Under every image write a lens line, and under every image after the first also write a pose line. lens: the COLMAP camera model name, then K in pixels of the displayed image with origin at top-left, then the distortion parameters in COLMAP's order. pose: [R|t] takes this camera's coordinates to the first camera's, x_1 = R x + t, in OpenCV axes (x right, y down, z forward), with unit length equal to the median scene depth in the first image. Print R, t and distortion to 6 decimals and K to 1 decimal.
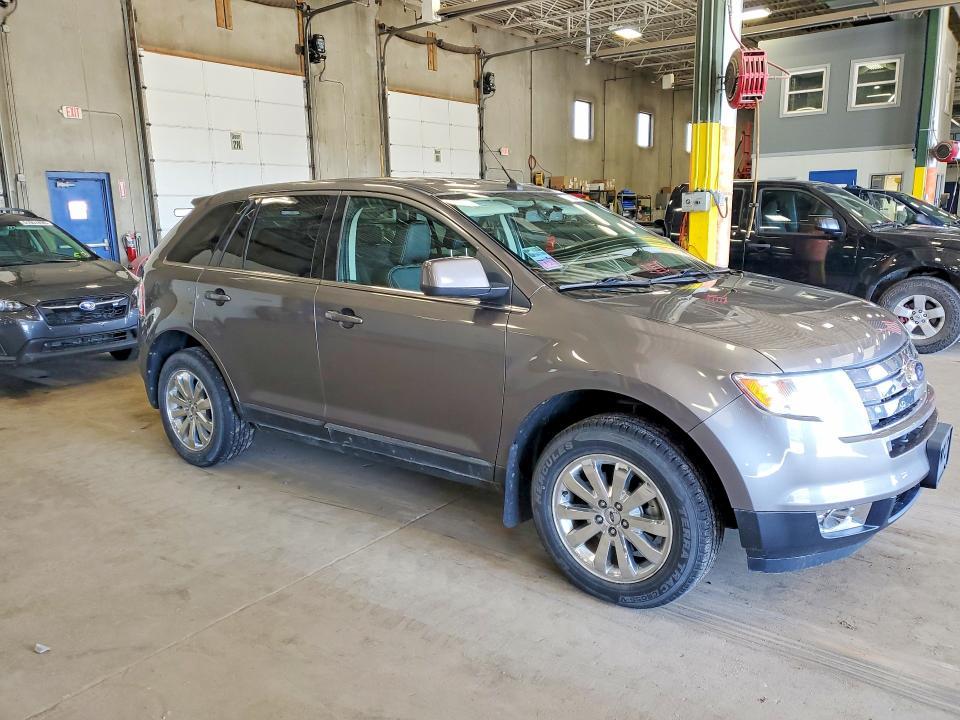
lens RADIAL K [[754.0, 0, 476.6], [0, 754.0, 360.1], [0, 0, 1]] dist [0.005373, 0.011280]
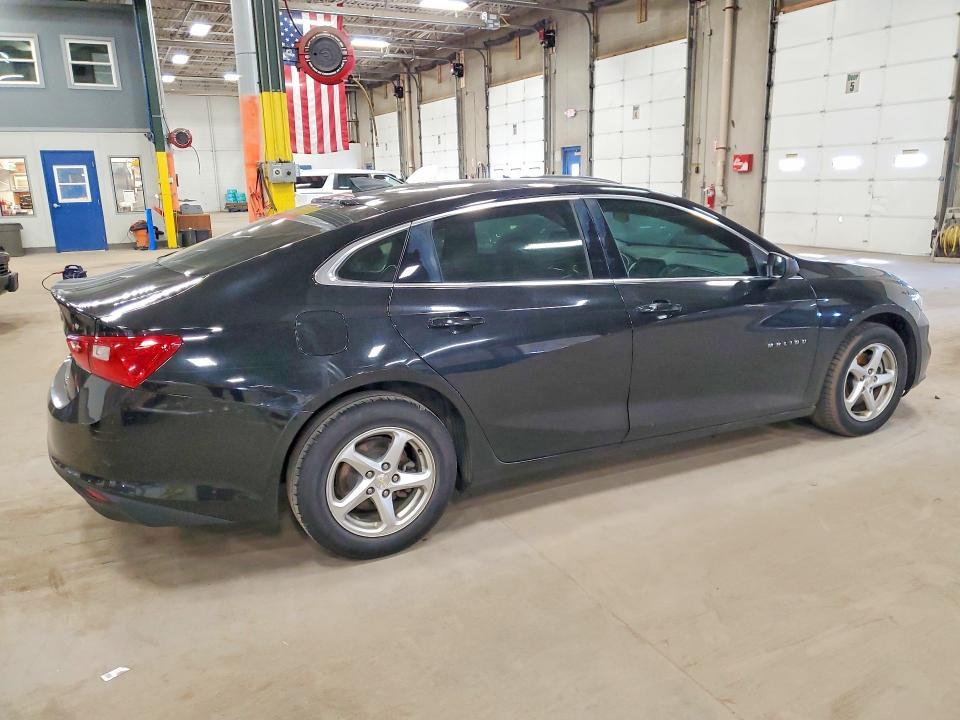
lens RADIAL K [[754.0, 0, 468.8], [0, 754.0, 377.5], [0, 0, 1]] dist [0.005373, 0.011280]
pose [[0.448240, -0.219651, 0.866507, -0.193390], [0.186840, 0.970952, 0.149475, -0.022668], [-0.874169, 0.094898, 0.476259, 0.137537]]
